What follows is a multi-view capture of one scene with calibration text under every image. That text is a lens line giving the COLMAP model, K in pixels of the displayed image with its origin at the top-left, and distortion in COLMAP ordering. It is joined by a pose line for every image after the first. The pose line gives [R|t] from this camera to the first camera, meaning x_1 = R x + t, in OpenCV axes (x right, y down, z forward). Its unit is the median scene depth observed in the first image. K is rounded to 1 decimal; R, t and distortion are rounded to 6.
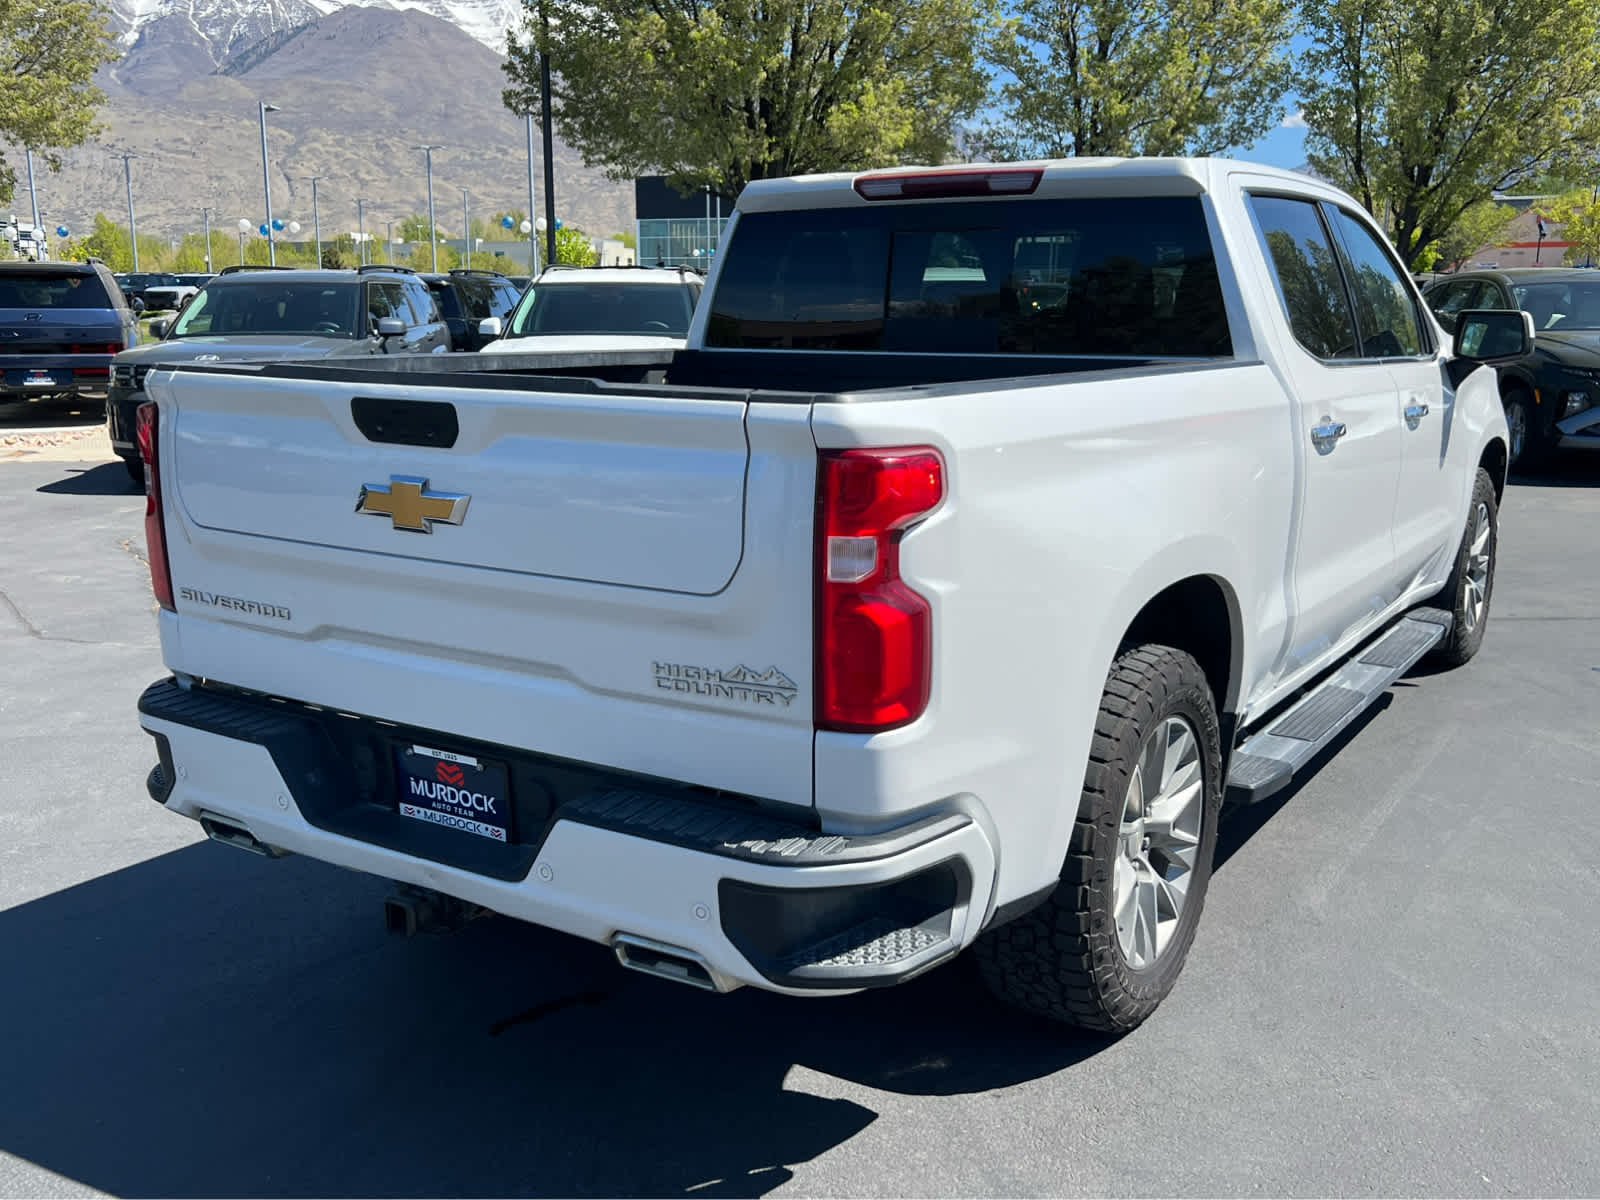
lens RADIAL K [[1753.9, 0, 790.4], [0, 1753.9, 599.2], [0, 0, 1]] dist [0.092187, -0.198056]
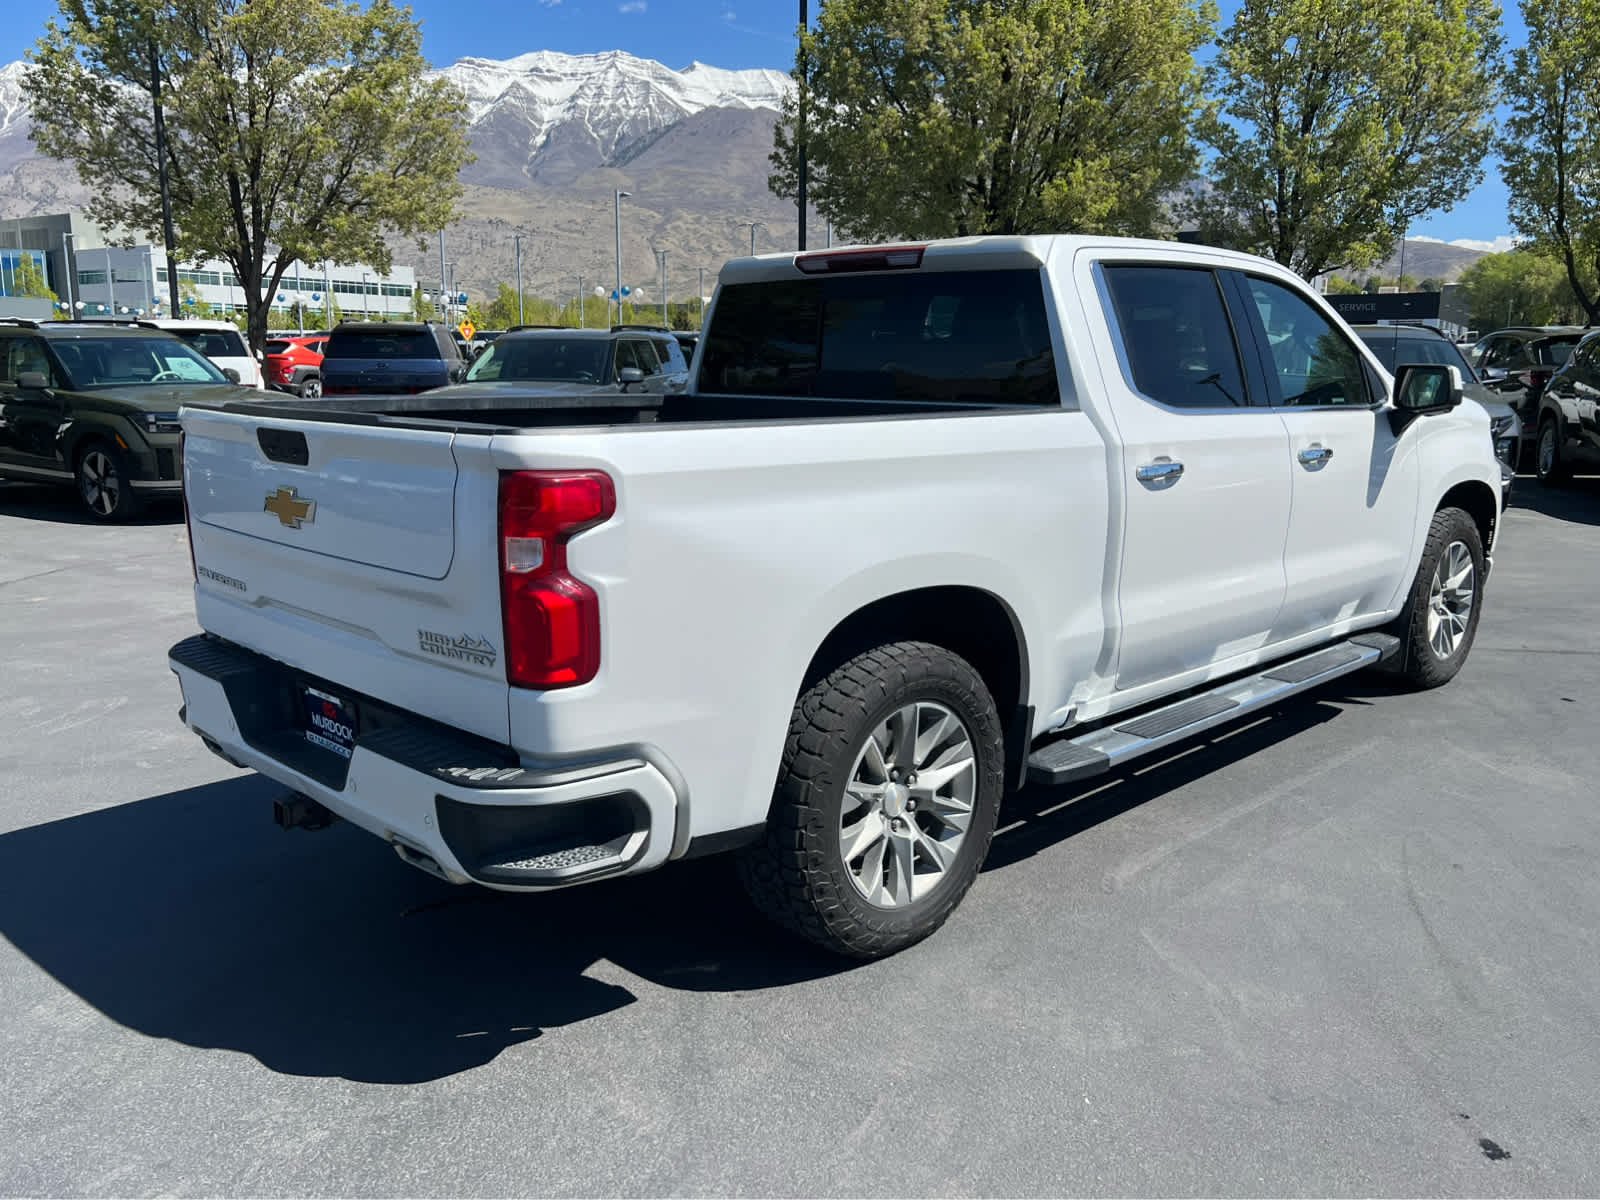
lens RADIAL K [[1529.5, 0, 721.8], [0, 1529.5, 597.4], [0, 0, 1]] dist [0.040063, -0.033499]
pose [[0.969297, 0.039985, -0.242622, 0.101164], [-0.041967, 0.999114, -0.003005, 0.001201], [0.242287, 0.013094, 0.970116, -0.016126]]
